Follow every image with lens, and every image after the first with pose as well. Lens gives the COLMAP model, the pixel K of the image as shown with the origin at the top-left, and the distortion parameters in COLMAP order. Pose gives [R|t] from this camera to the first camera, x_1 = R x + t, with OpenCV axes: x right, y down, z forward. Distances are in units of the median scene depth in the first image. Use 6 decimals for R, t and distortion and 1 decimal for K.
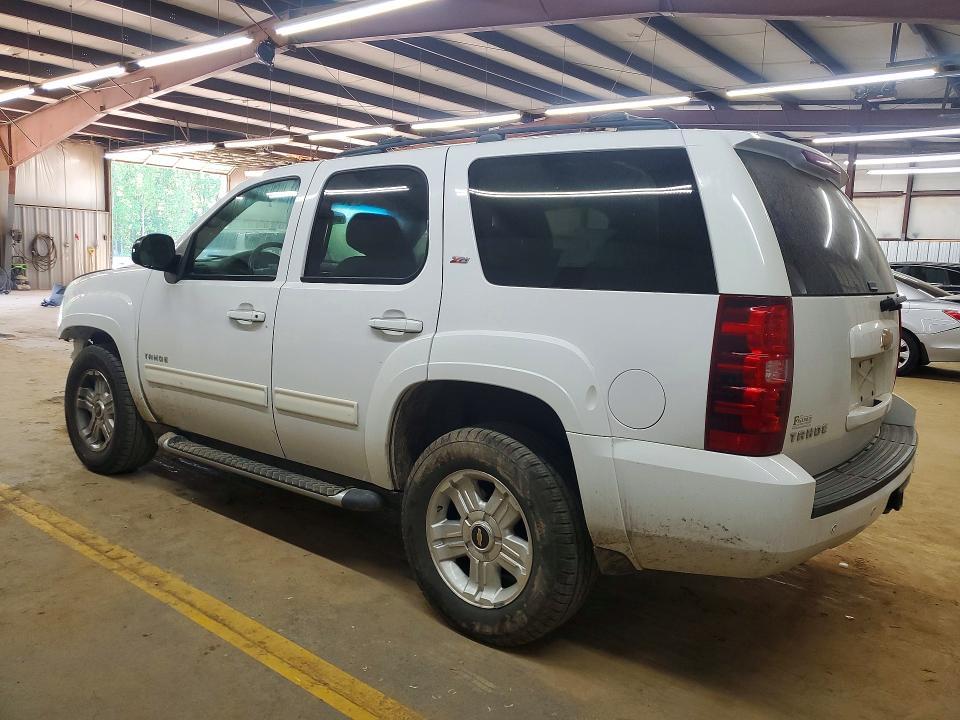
lens RADIAL K [[752.5, 0, 484.3], [0, 752.5, 359.2], [0, 0, 1]] dist [0.030333, -0.004773]
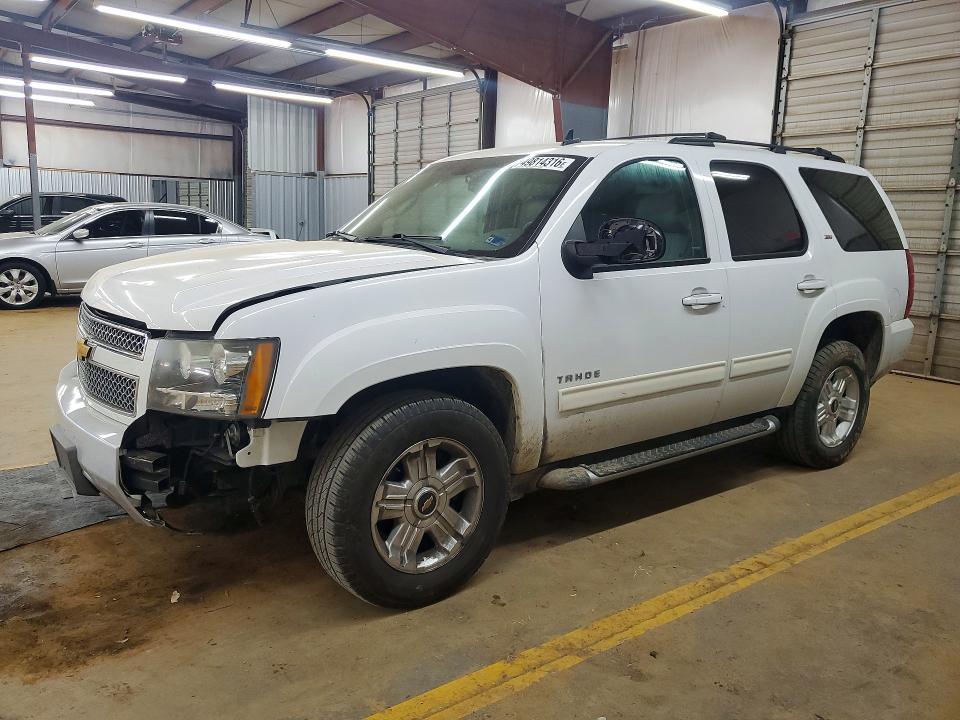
lens RADIAL K [[752.5, 0, 484.3], [0, 752.5, 359.2], [0, 0, 1]] dist [0.030333, -0.004773]
pose [[0.227131, -0.204787, 0.952089, -1.390864], [0.102570, 0.977233, 0.185727, -0.201368], [-0.968448, 0.055471, 0.242965, 1.069321]]
